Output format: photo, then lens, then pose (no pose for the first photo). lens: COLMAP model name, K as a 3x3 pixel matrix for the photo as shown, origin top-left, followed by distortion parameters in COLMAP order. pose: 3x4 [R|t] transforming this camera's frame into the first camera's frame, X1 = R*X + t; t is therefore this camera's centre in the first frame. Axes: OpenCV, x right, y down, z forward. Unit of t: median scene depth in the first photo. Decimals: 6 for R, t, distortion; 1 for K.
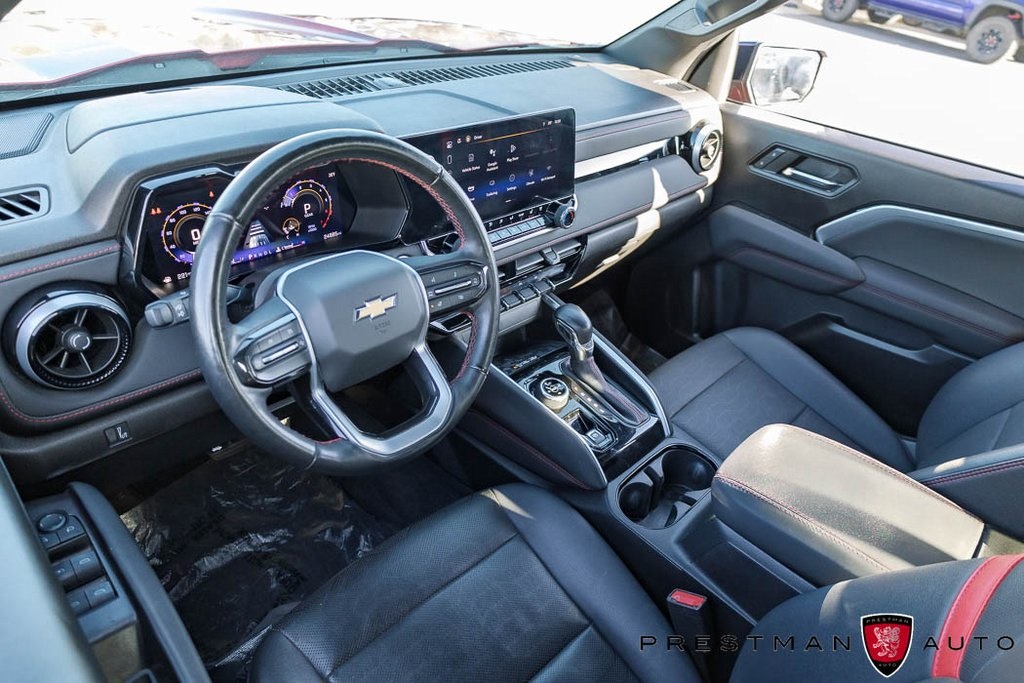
lens RADIAL K [[666.8, 0, 512.7], [0, 666.8, 335.9], [0, 0, 1]] dist [0.011824, 0.001834]
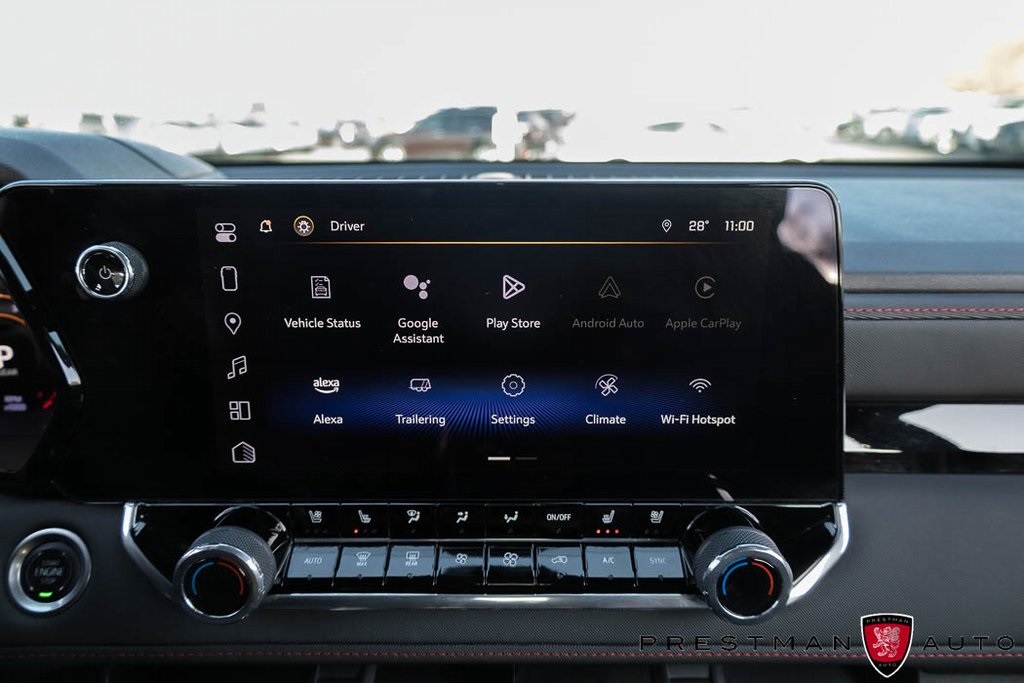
lens RADIAL K [[666.8, 0, 512.6], [0, 666.8, 346.2], [0, 0, 1]] dist [0.011824, 0.001834]
pose [[0.696822, 0.109625, -0.708817, 0.214613], [-0.335101, 0.923519, -0.186600, -0.204030], [0.634151, 0.367552, 0.680263, 0.817699]]
